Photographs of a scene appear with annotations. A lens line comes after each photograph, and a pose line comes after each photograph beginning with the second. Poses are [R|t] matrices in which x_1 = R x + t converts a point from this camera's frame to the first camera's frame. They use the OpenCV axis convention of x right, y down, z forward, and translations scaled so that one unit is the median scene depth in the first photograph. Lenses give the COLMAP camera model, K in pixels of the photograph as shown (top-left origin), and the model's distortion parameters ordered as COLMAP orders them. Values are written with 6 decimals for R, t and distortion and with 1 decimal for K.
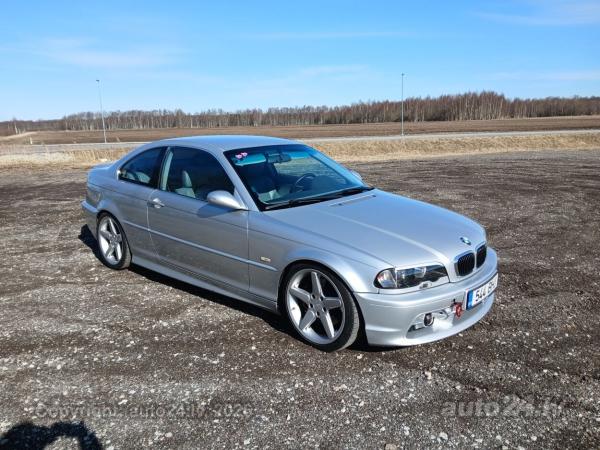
lens RADIAL K [[453.4, 0, 300.0], [0, 453.4, 225.0], [0, 0, 1]] dist [0.045683, -0.117789]
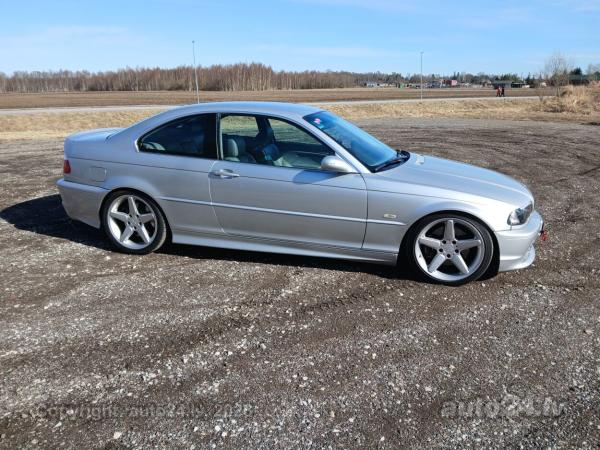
lens RADIAL K [[453.4, 0, 300.0], [0, 453.4, 225.0], [0, 0, 1]] dist [0.045683, -0.117789]
pose [[0.891882, -0.106418, 0.439570, -0.661411], [0.078353, 0.993583, 0.081566, -0.008400], [-0.445430, -0.038305, 0.894497, 0.099368]]
